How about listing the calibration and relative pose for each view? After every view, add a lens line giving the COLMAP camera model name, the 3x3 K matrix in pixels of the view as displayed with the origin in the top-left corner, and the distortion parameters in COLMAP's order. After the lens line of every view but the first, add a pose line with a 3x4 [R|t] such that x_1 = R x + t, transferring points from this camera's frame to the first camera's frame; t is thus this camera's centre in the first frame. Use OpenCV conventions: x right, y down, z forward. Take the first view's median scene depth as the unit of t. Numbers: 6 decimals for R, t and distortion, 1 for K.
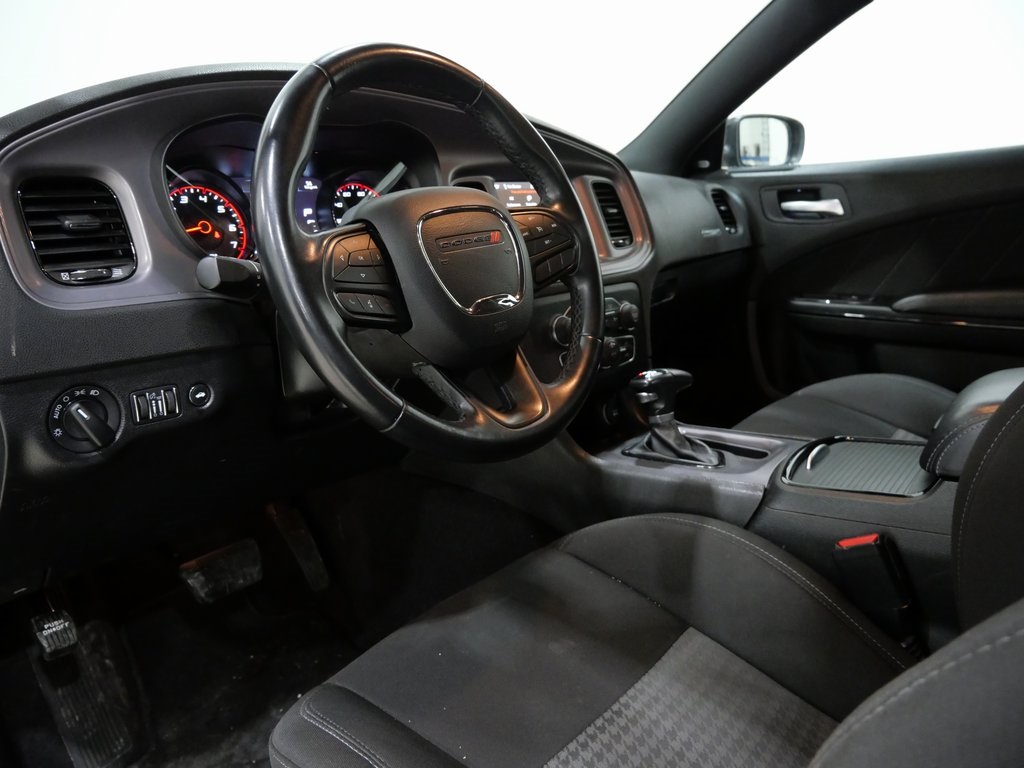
lens RADIAL K [[810.6, 0, 512.0], [0, 810.6, 384.0], [0, 0, 1]] dist [-0.003890, -0.000892]
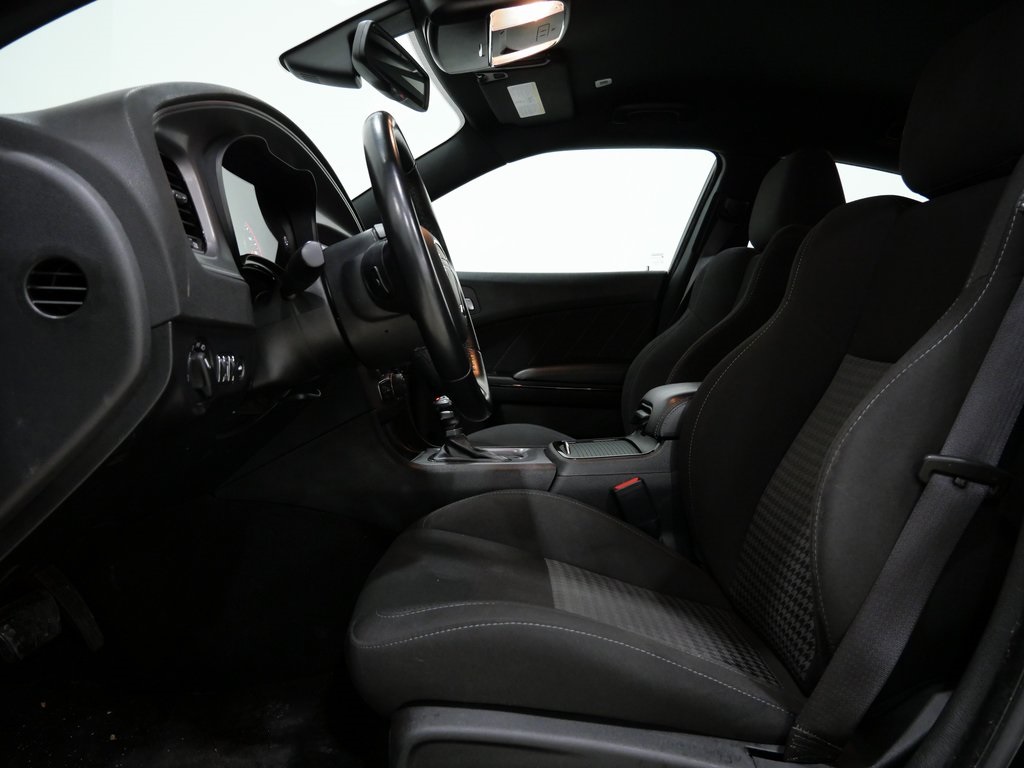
lens RADIAL K [[810.6, 0, 512.0], [0, 810.6, 384.0], [0, 0, 1]] dist [-0.003890, -0.000892]
pose [[0.759316, 0.029267, 0.650063, -0.593626], [0.090506, 0.984528, -0.150043, 0.170439], [-0.644397, 0.172765, 0.744920, -0.041878]]
